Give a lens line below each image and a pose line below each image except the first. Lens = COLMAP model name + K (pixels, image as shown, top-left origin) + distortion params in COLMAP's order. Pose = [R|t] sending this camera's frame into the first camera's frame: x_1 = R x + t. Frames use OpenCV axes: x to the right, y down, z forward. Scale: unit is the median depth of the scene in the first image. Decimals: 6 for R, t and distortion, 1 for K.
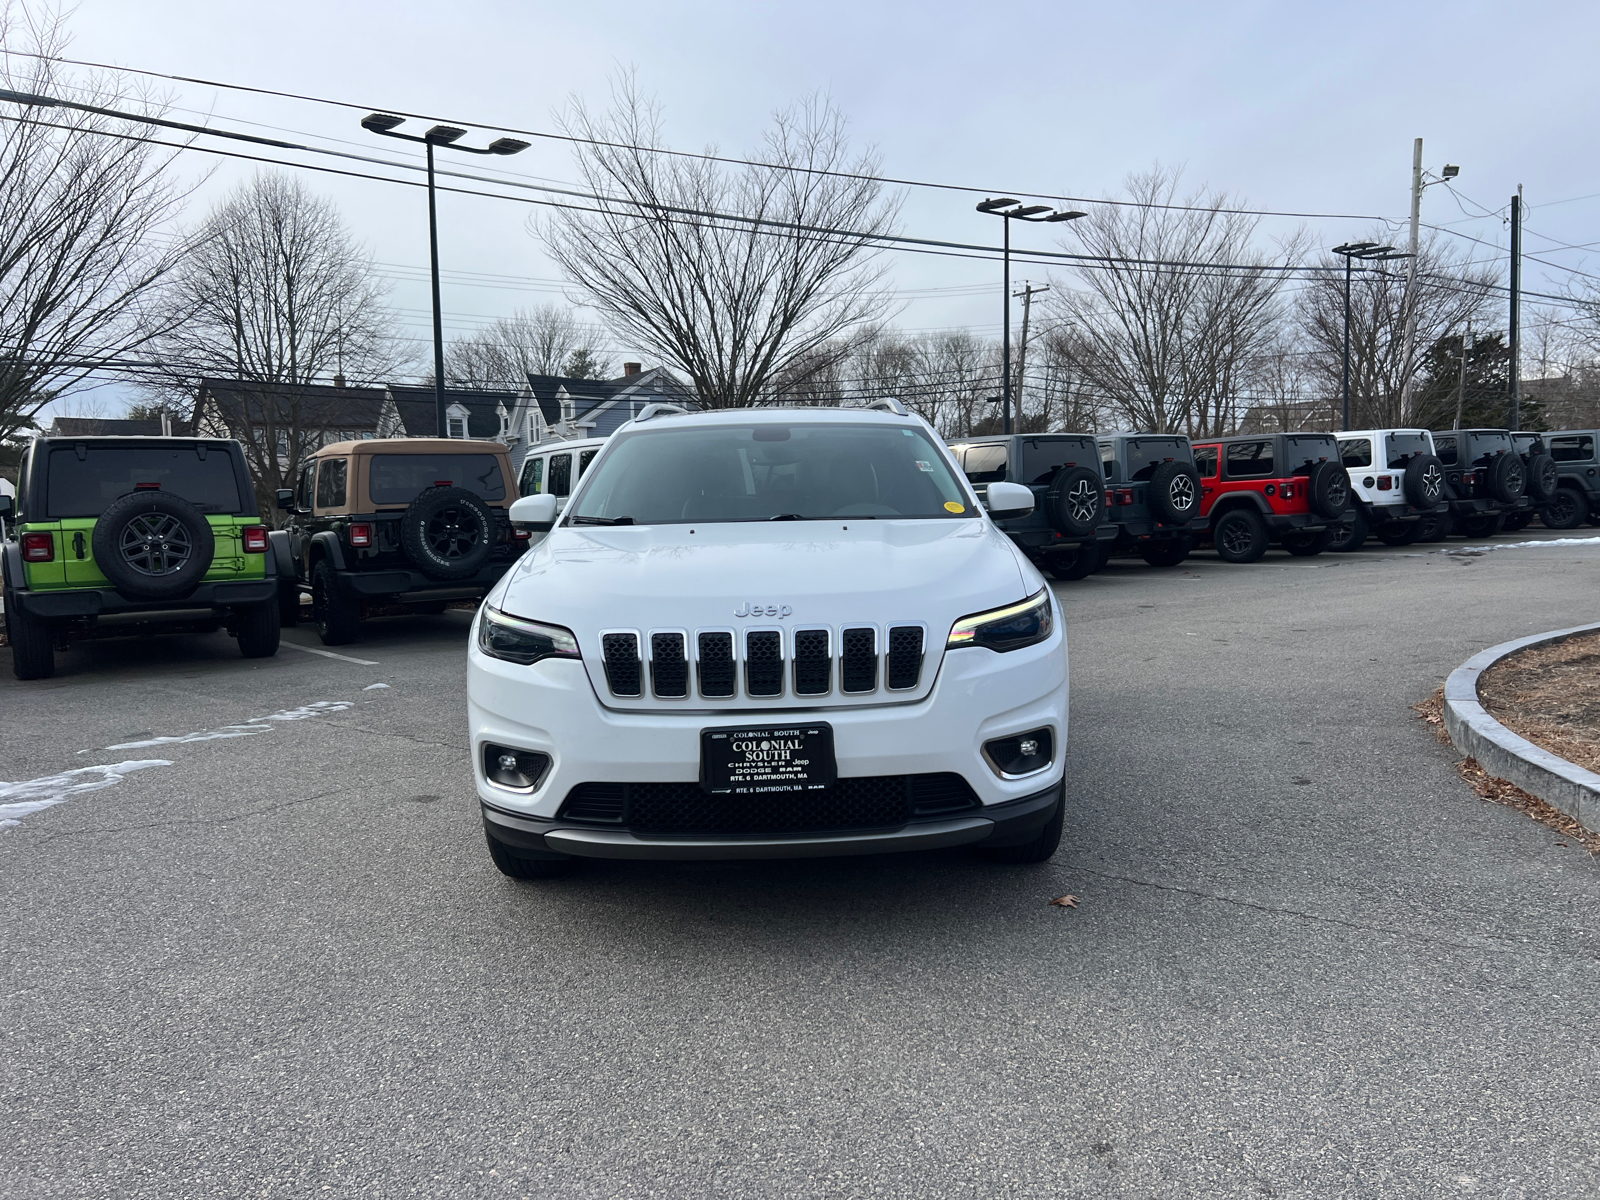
lens RADIAL K [[1205.7, 0, 802.5], [0, 1205.7, 586.4], [0, 0, 1]] dist [0.044174, -0.044130]
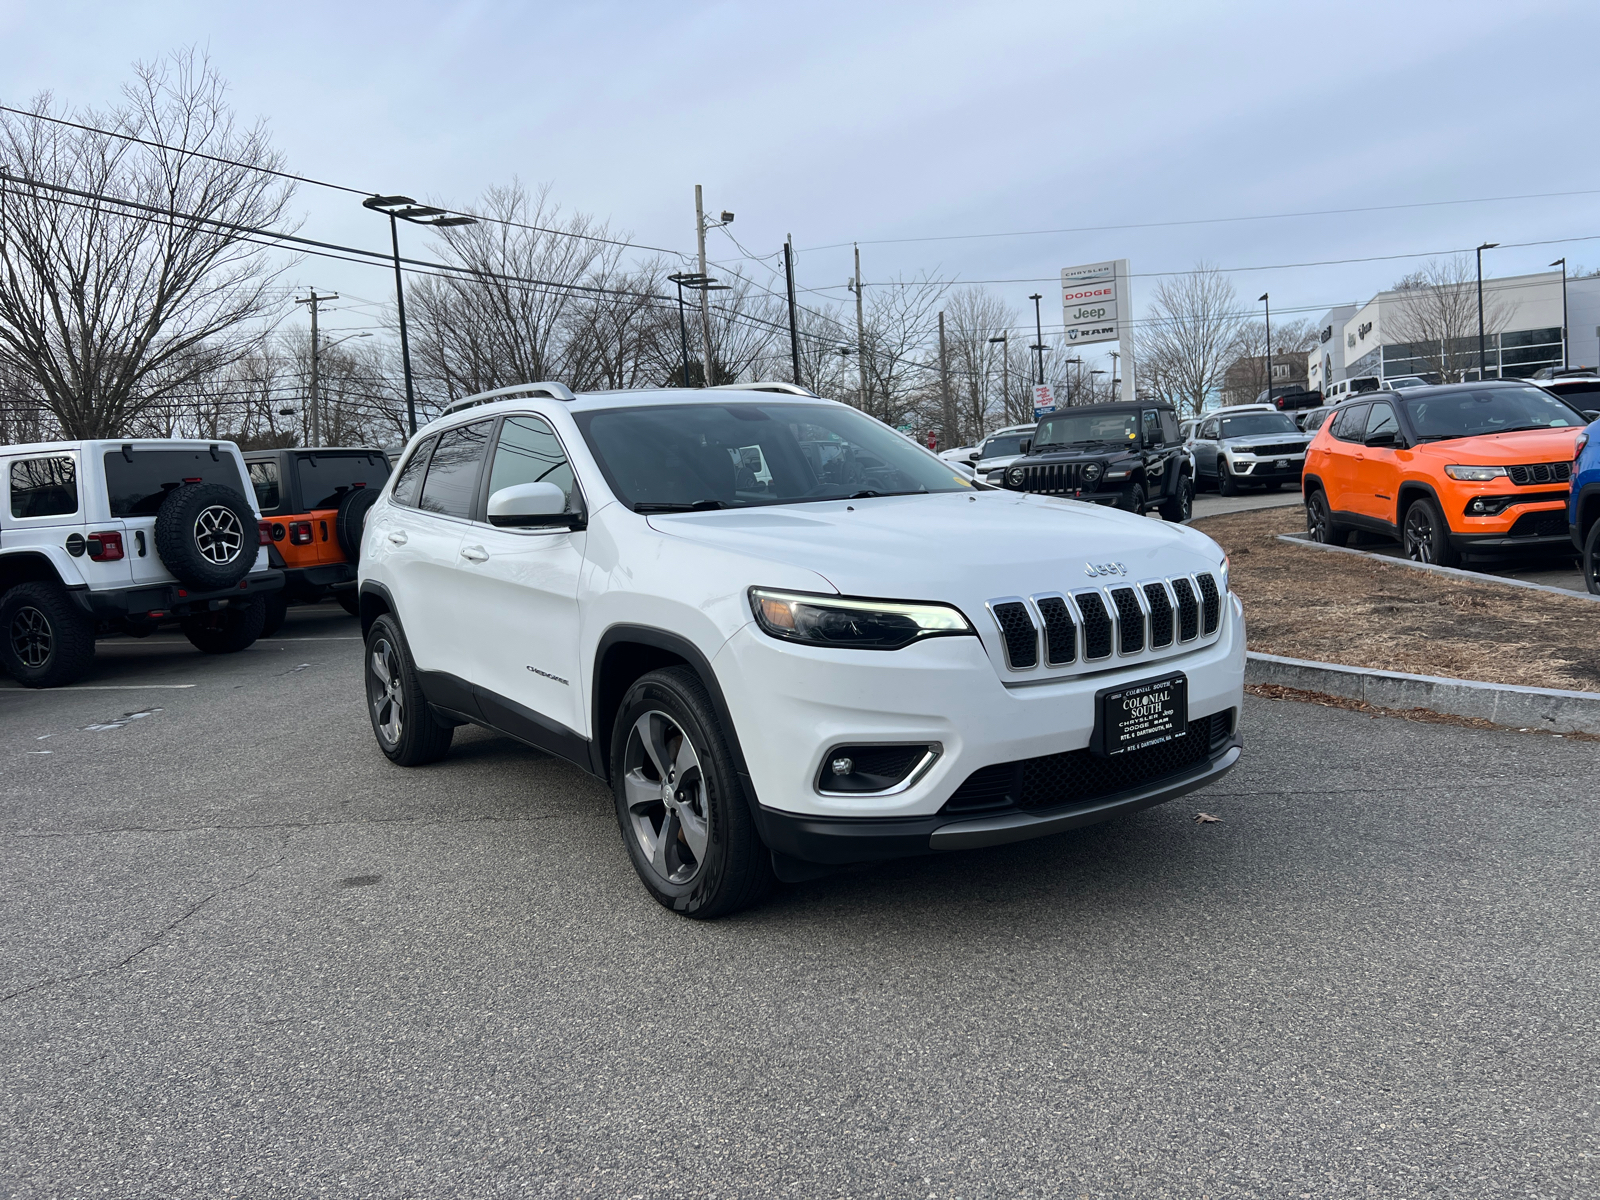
lens RADIAL K [[1205.7, 0, 775.8], [0, 1205.7, 591.9], [0, 0, 1]] dist [0.044174, -0.044130]
pose [[0.828502, -0.074772, 0.554972, -0.832688], [0.080708, 0.996642, 0.013792, 0.001802], [-0.554139, 0.033364, 0.831755, 0.317596]]
